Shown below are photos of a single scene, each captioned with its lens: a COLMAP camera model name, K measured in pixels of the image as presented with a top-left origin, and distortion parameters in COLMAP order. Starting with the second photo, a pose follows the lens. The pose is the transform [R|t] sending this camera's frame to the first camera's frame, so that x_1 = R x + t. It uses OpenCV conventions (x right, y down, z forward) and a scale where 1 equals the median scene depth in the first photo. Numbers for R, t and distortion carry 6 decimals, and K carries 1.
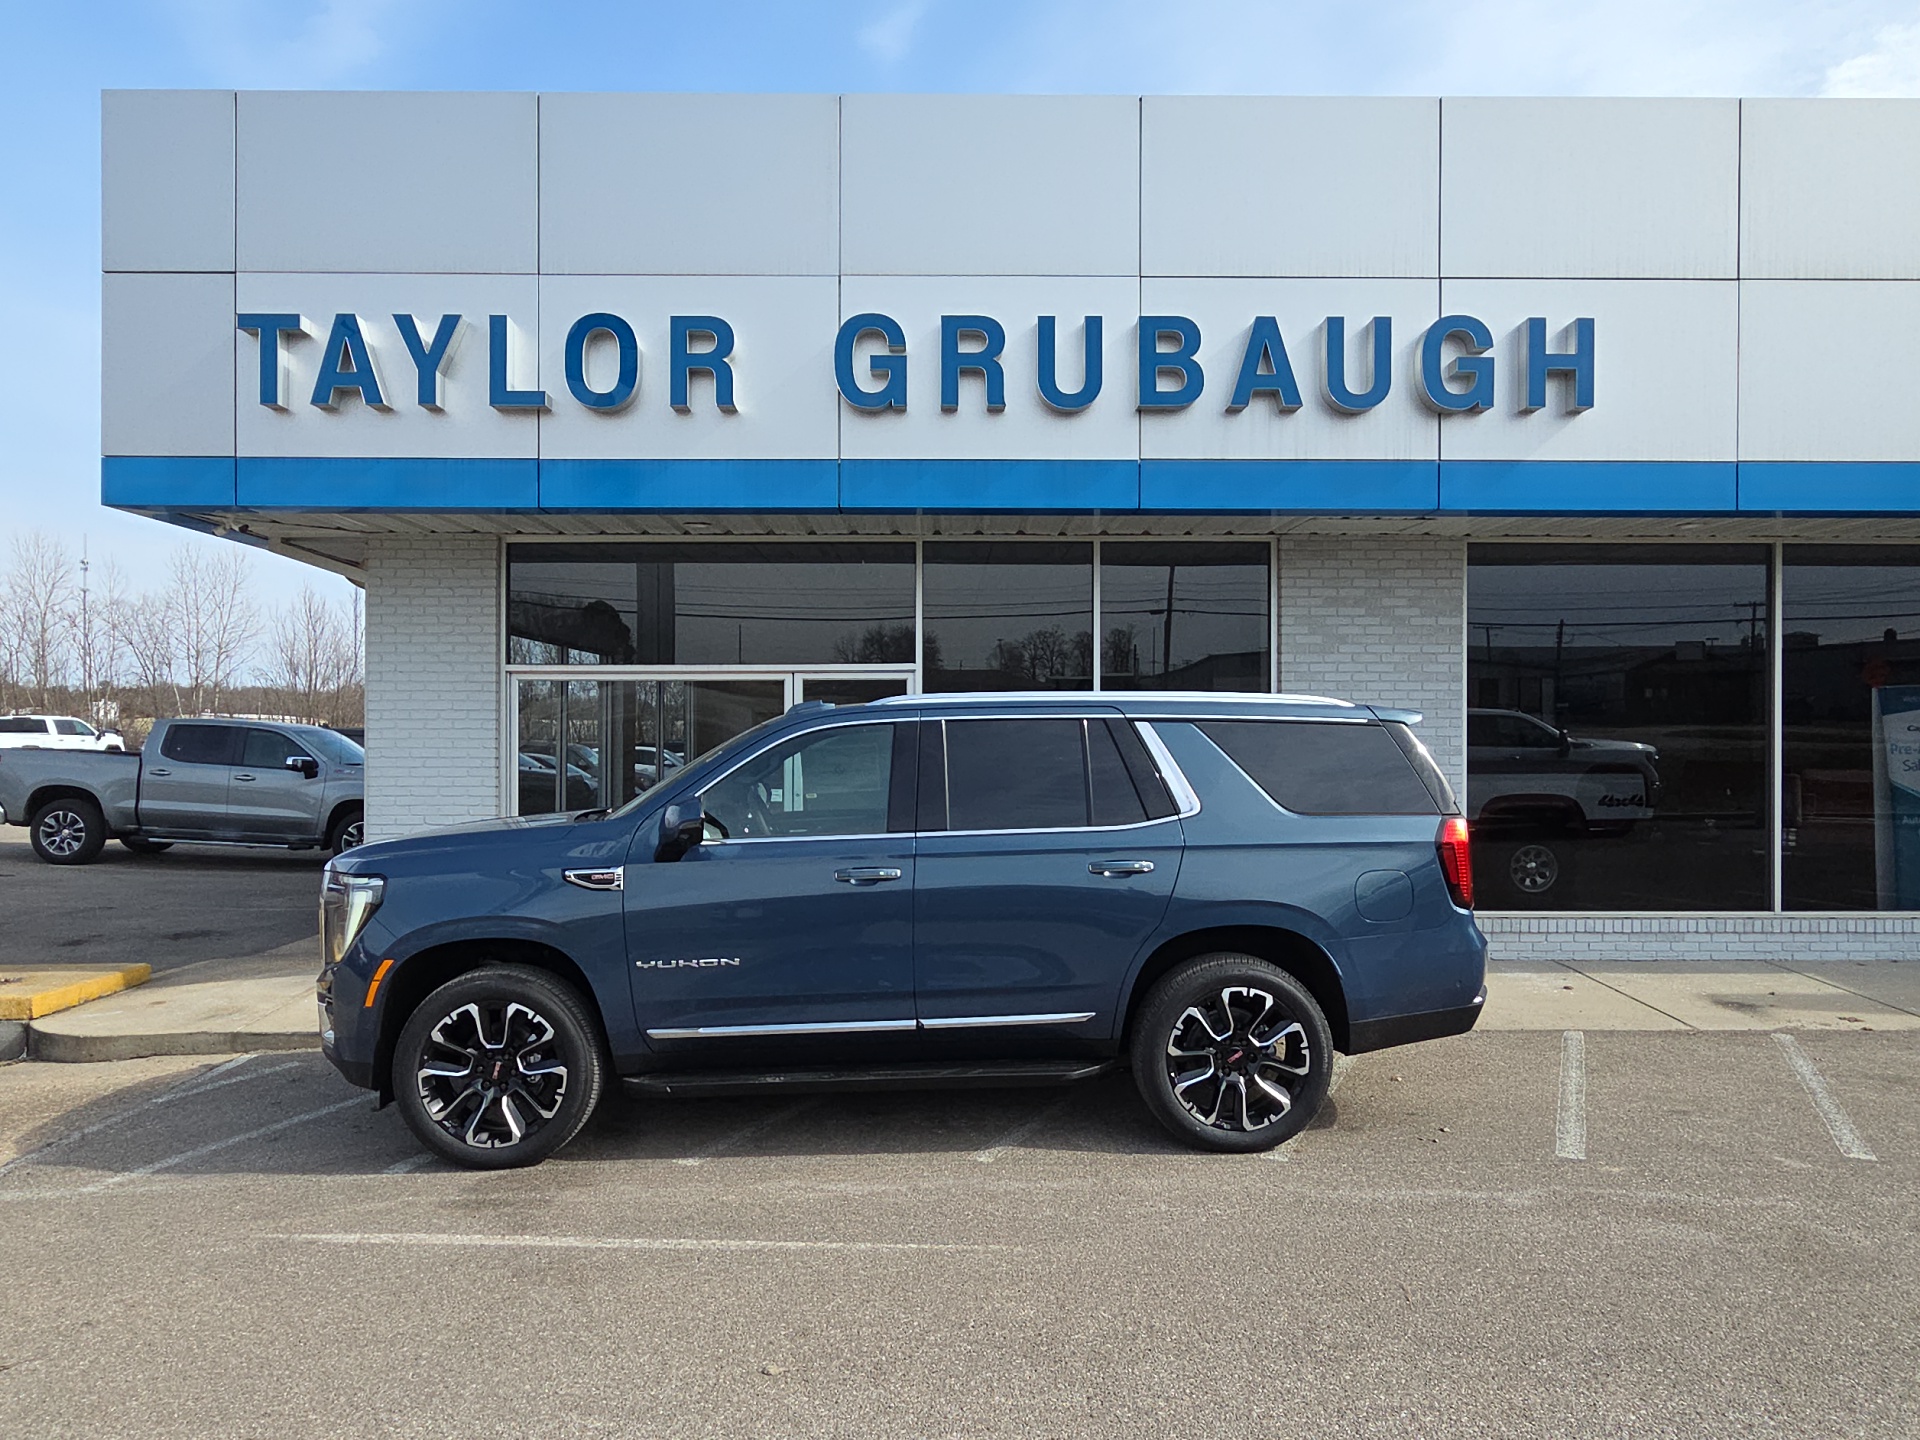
lens RADIAL K [[1258.7, 0, 959.6], [0, 1258.7, 705.4], [0, 0, 1]] dist [0.009434, -0.004340]
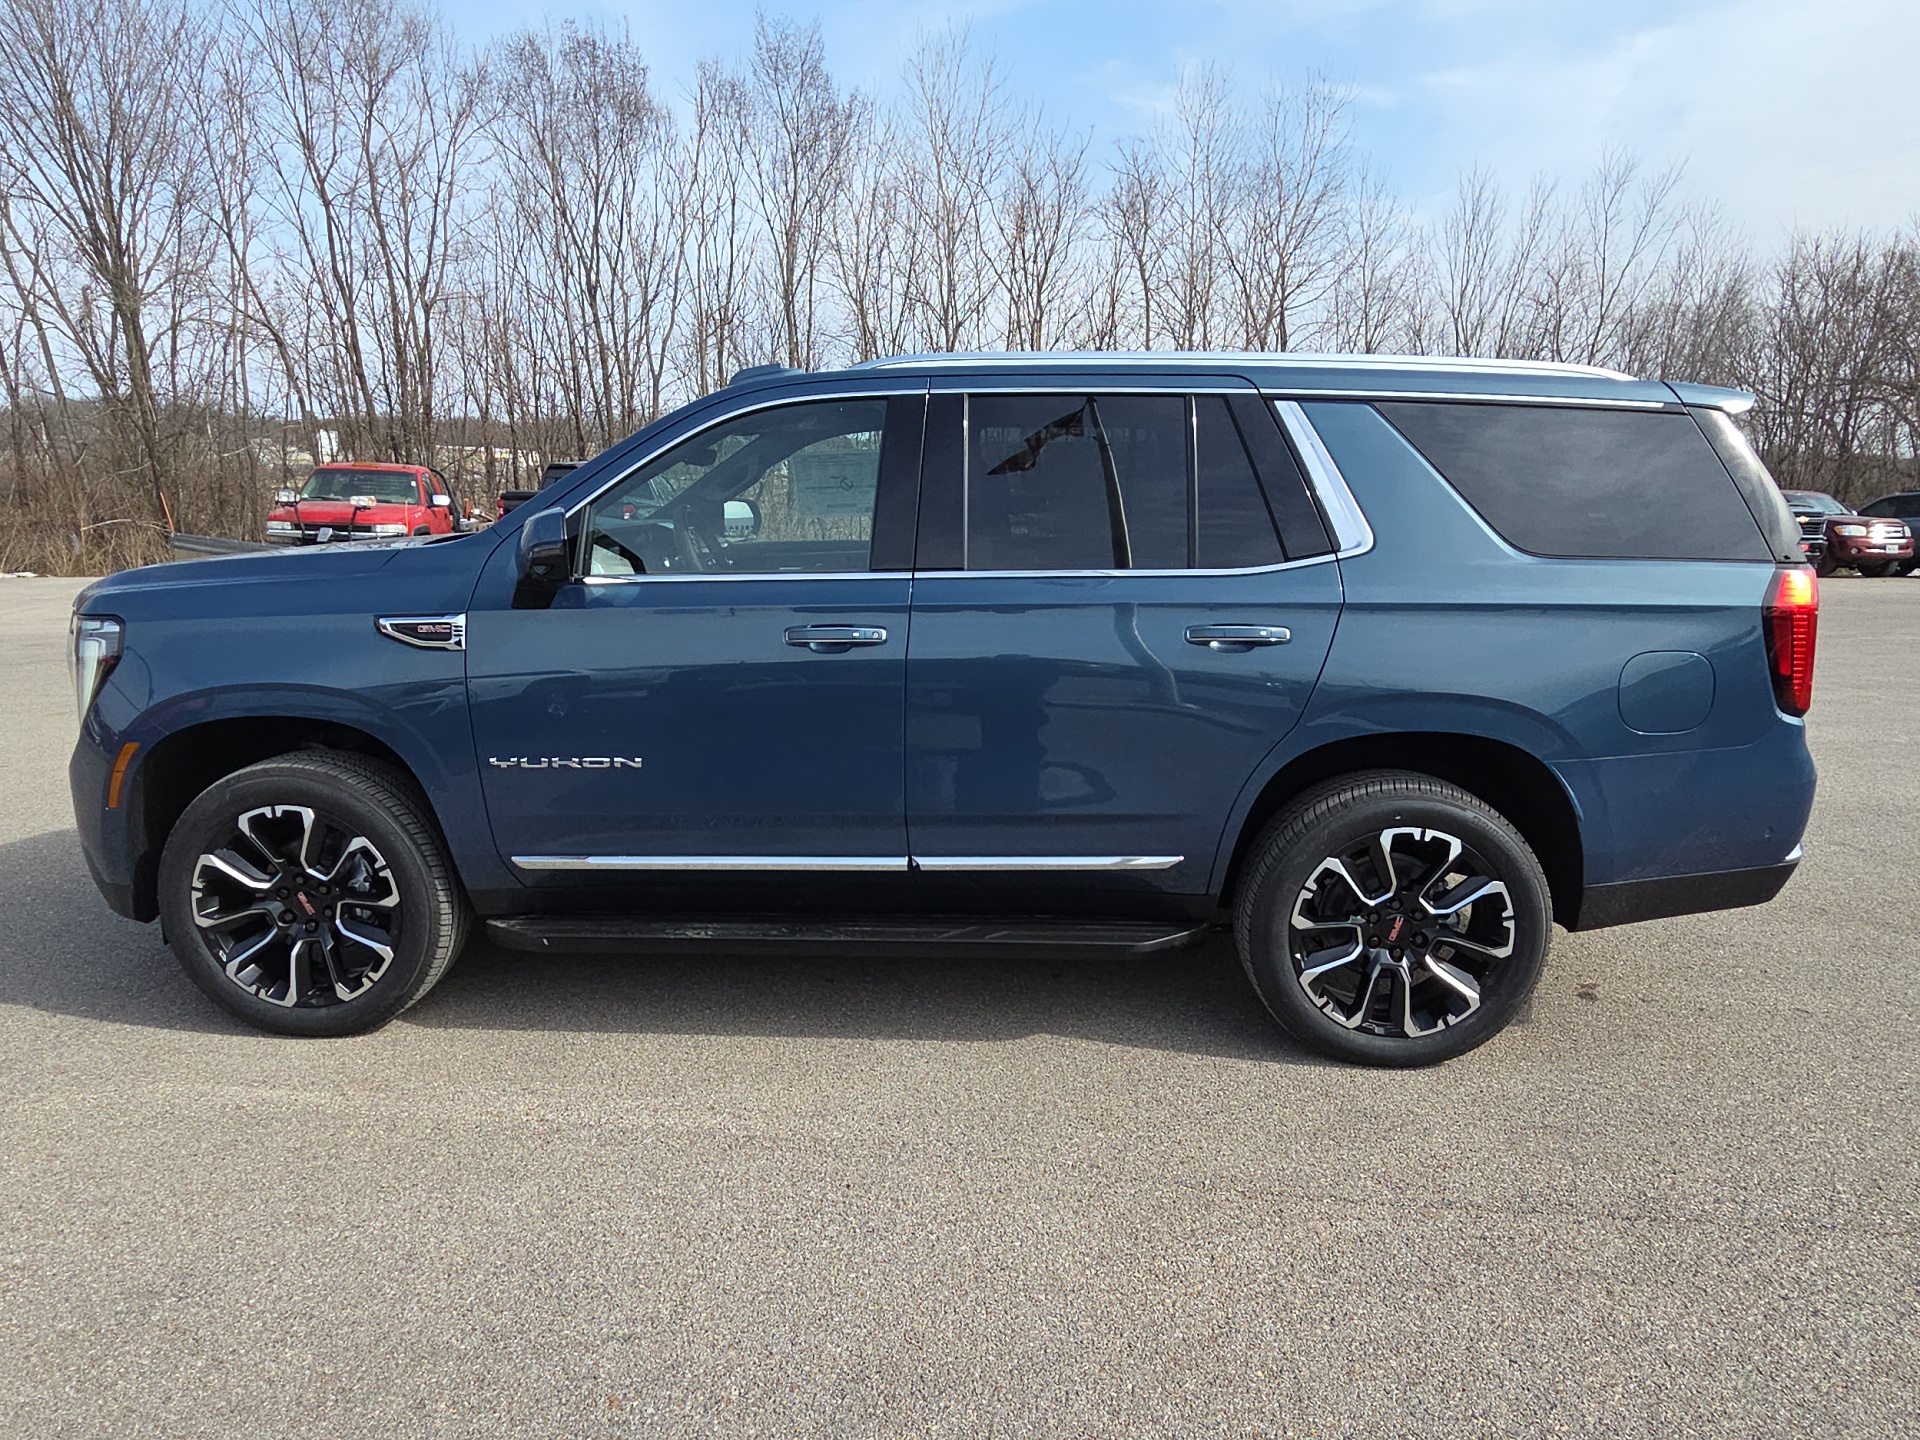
lens RADIAL K [[1258.7, 0, 956.4], [0, 1258.7, 718.3], [0, 0, 1]] dist [0.009434, -0.004340]
pose [[0.996568, 0.031869, -0.076394, 0.037987], [-0.014670, 0.976304, 0.215906, 0.035769], [0.081465, -0.214045, 0.973421, 0.371463]]
